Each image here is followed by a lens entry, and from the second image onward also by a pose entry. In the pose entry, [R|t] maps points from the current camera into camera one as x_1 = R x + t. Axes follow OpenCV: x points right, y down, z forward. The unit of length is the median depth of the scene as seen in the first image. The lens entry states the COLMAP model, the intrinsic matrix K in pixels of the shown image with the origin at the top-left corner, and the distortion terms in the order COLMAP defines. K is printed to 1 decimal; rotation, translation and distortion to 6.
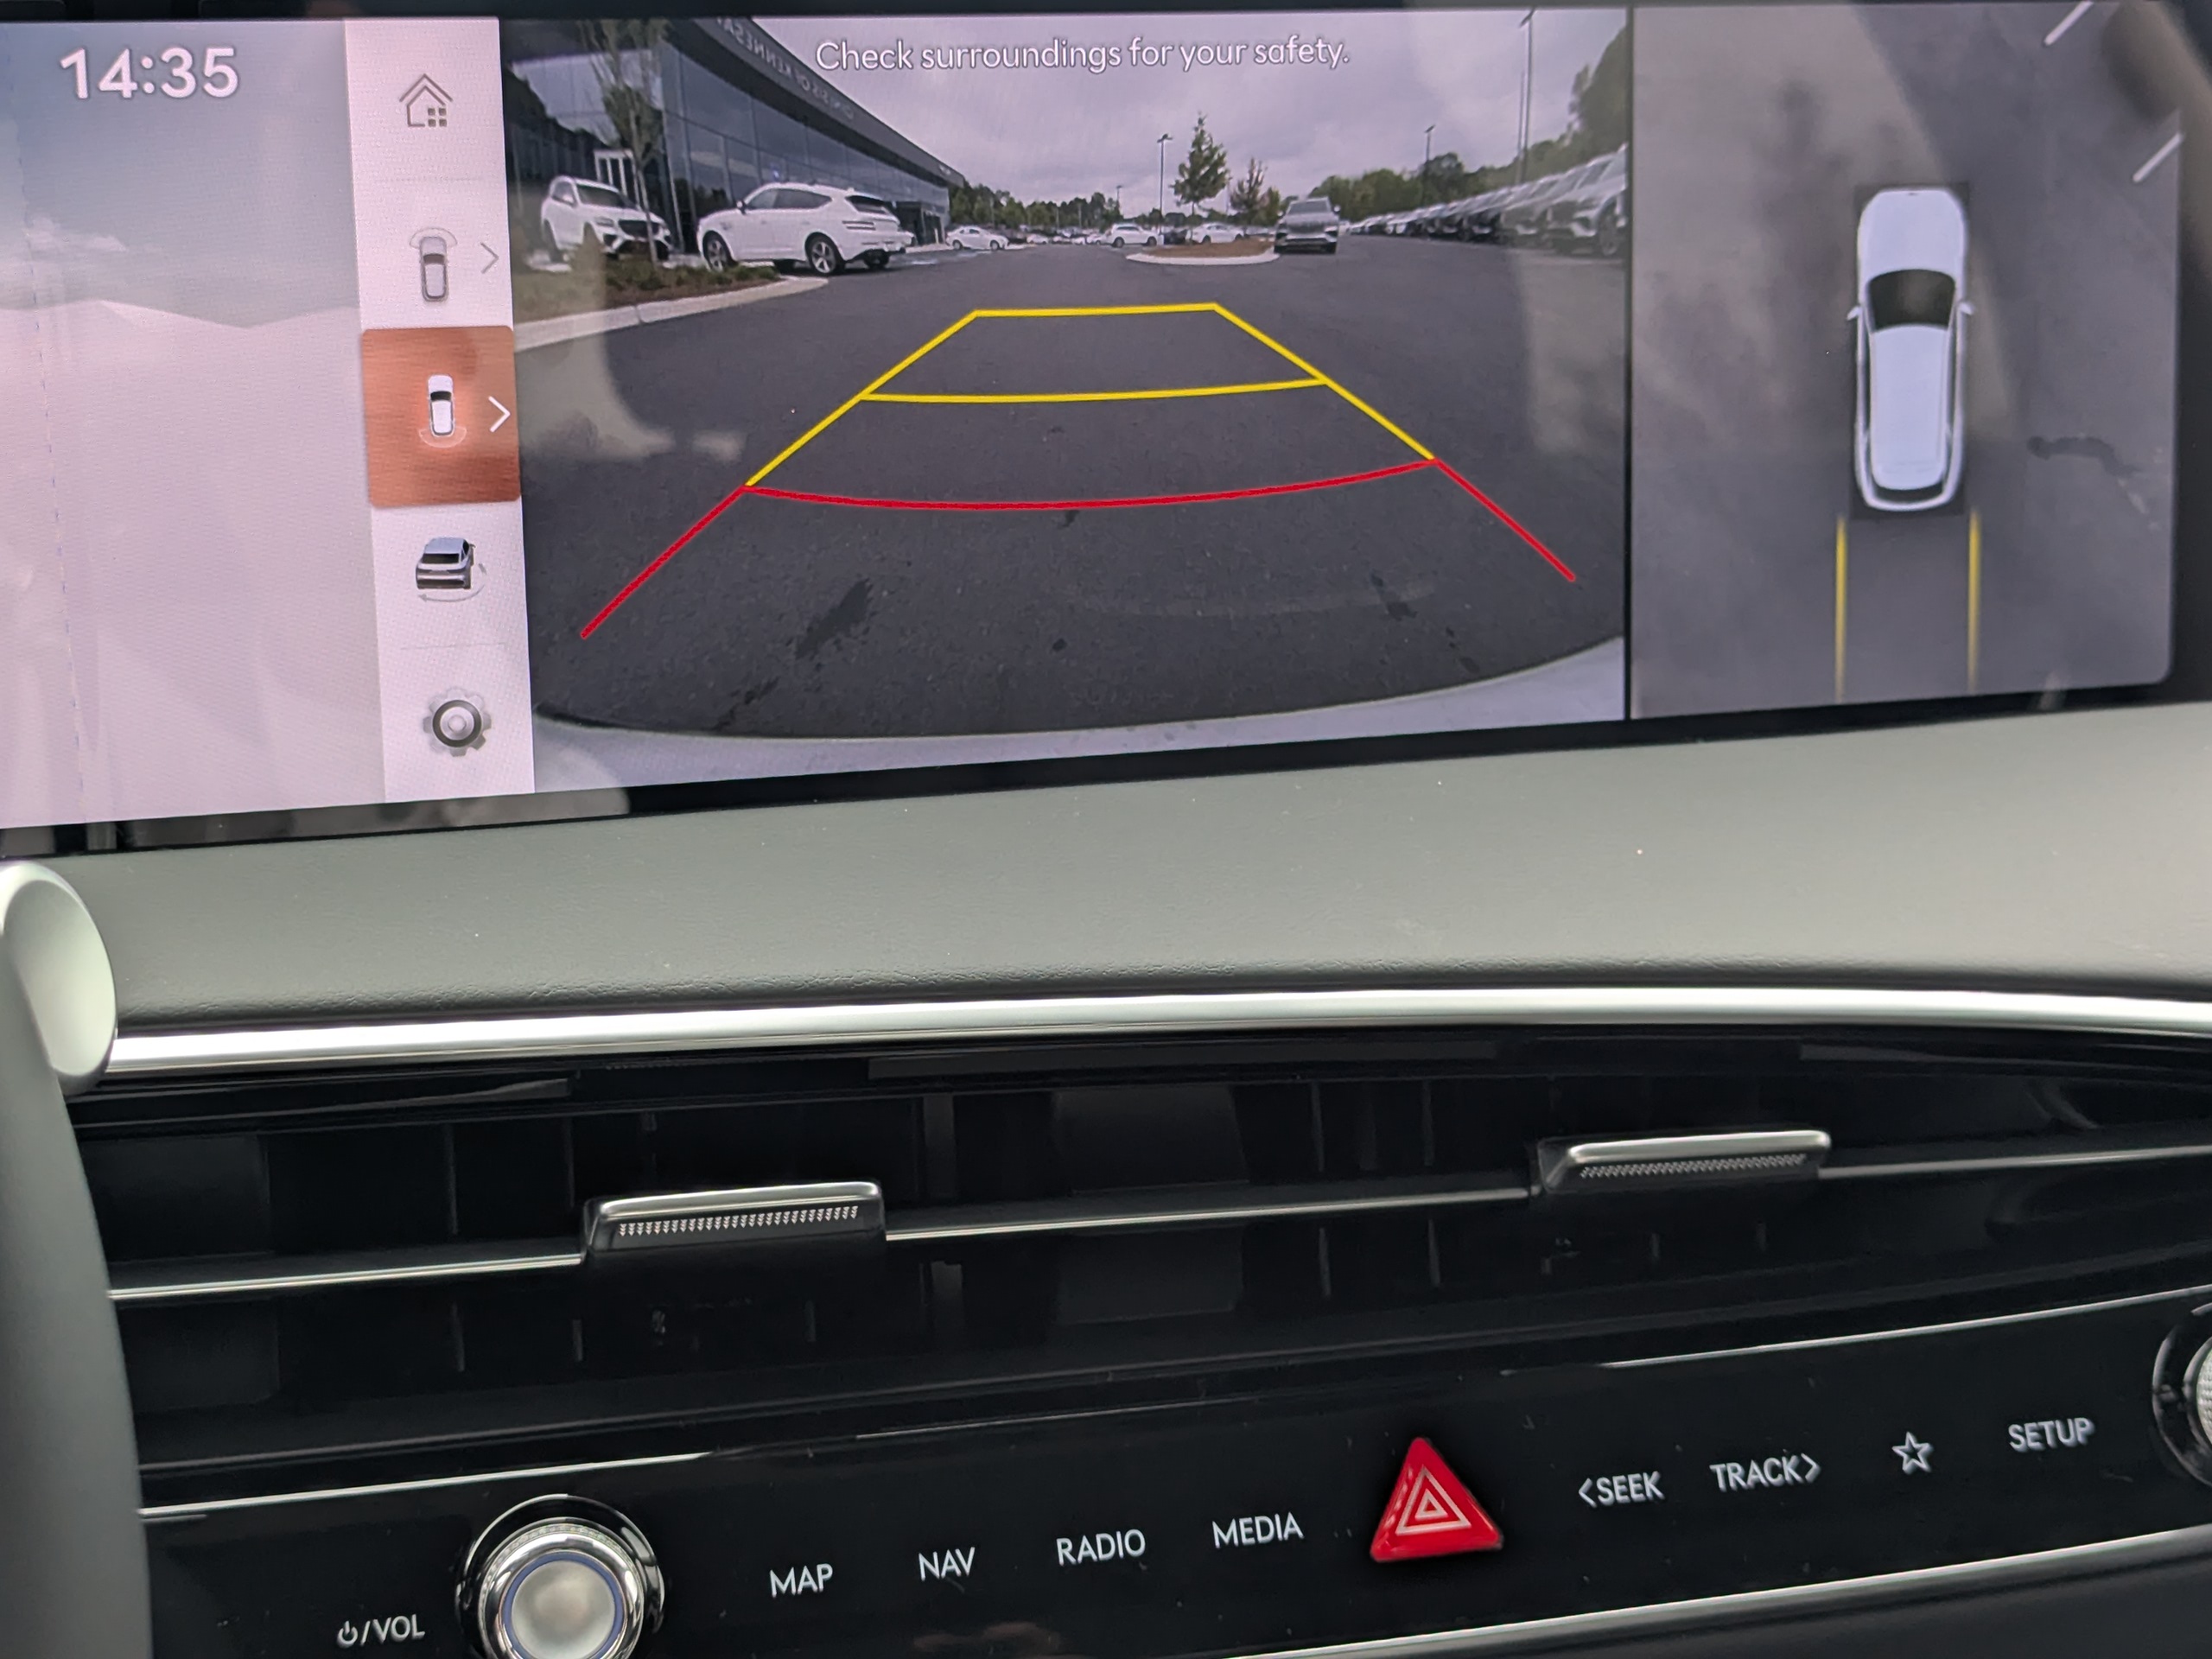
lens RADIAL K [[4059.8, 0, 1082.3], [0, 4059.8, 774.6], [0, 0, 1]] dist [0.109189, 0.000000]
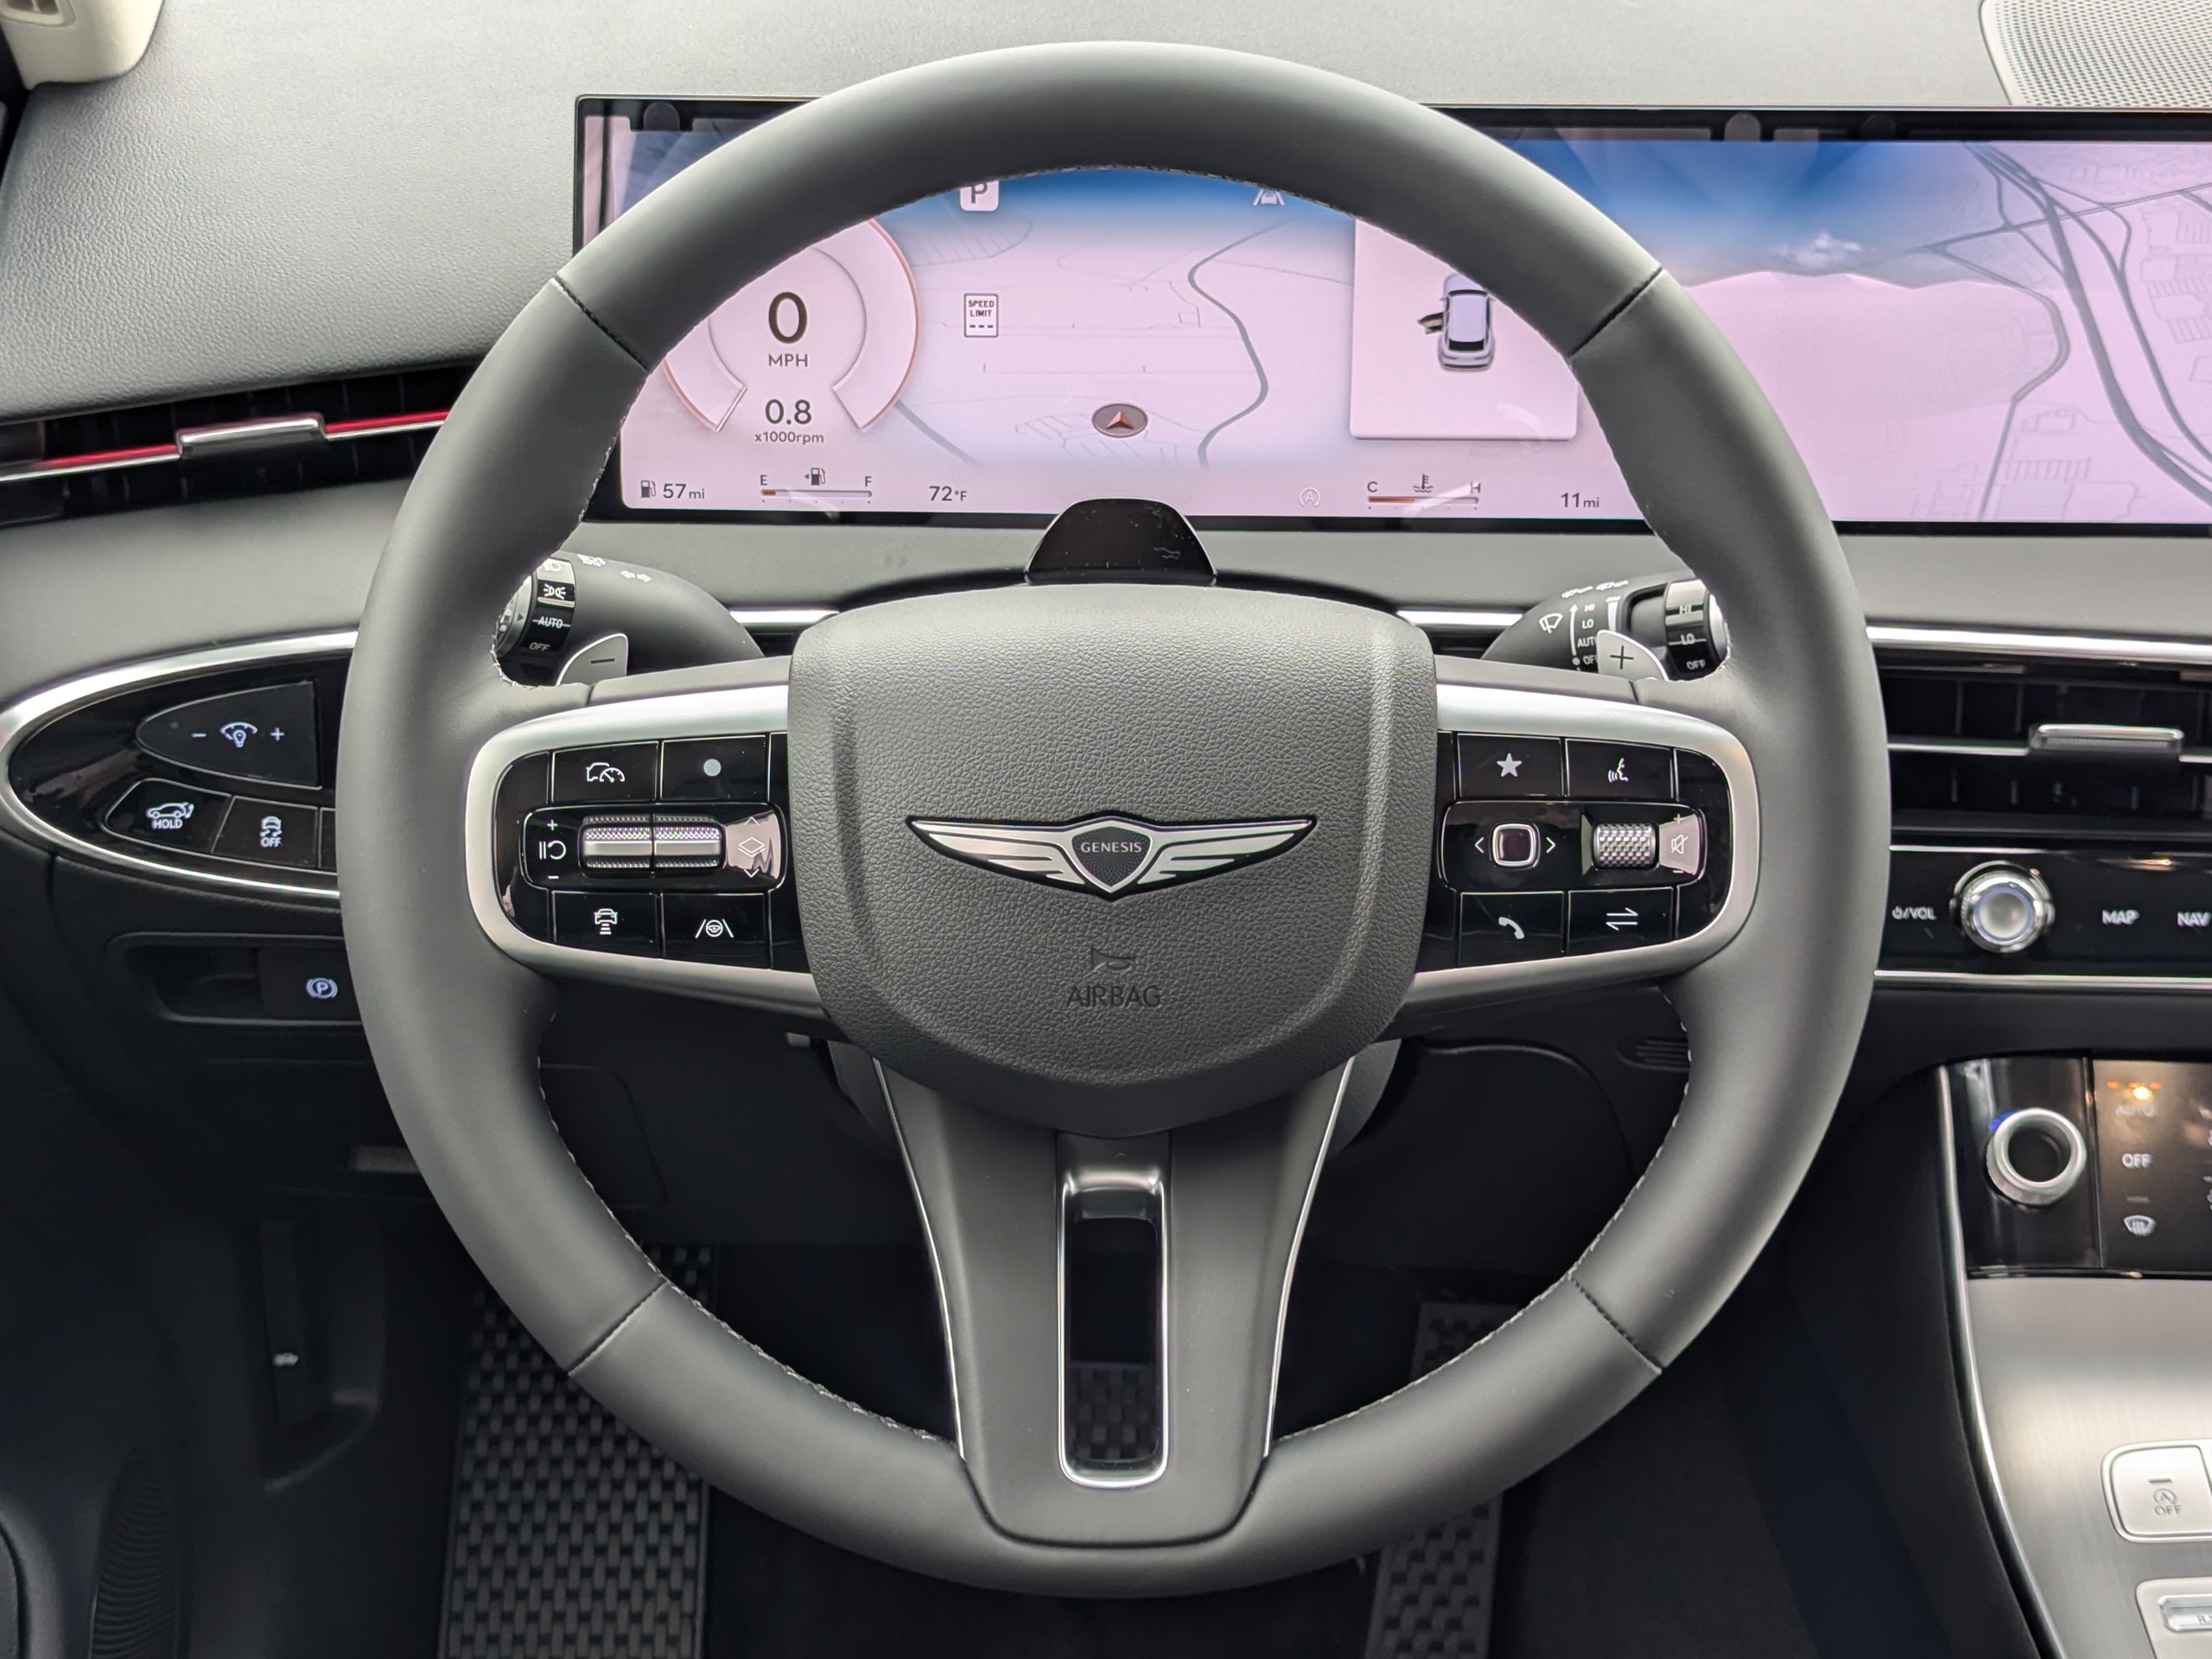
lens RADIAL K [[4059.8, 0, 1118.1], [0, 4059.8, 808.7], [0, 0, 1]] dist [0.109189, 0.000000]
pose [[0.949514, 0.116149, -0.291432, 0.046269], [-0.076241, 0.986523, 0.144775, -0.117731], [0.304320, -0.115246, 0.945573, -1.105240]]
